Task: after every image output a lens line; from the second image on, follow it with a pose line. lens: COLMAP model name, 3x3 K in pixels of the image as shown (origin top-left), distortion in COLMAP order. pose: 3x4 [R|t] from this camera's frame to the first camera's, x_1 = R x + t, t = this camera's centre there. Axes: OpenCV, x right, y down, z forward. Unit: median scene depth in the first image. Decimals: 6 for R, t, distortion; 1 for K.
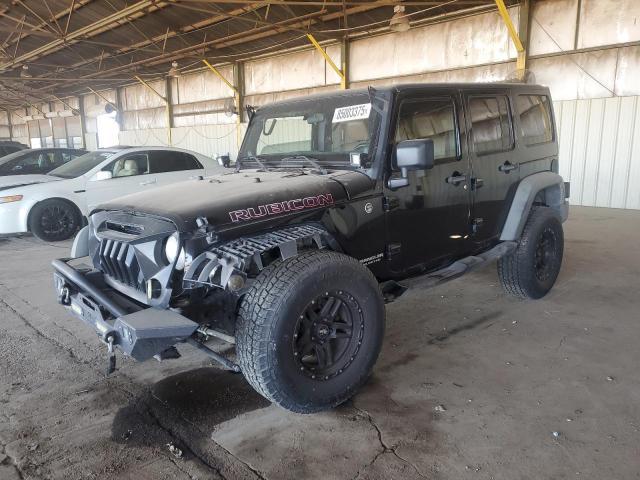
lens RADIAL K [[496.7, 0, 329.9], [0, 496.7, 241.7], [0, 0, 1]] dist [0.008223, 0.013236]
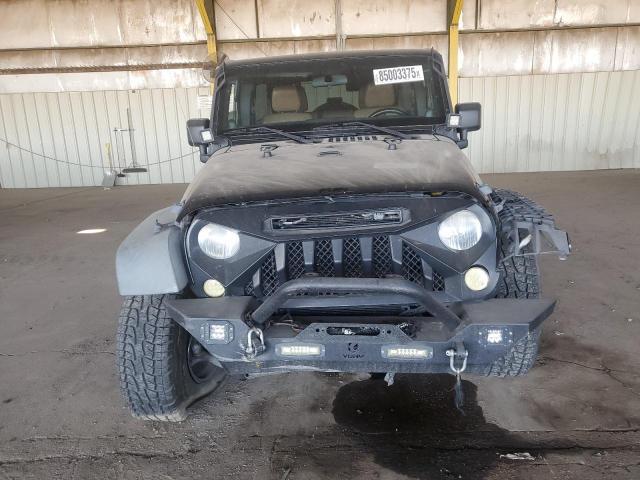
lens RADIAL K [[496.7, 0, 329.9], [0, 496.7, 241.7], [0, 0, 1]] dist [0.008223, 0.013236]
pose [[0.721362, -0.171720, 0.670932, -0.658283], [0.156840, 0.984109, 0.083246, -0.040230], [-0.674565, 0.045179, 0.736832, 0.357288]]
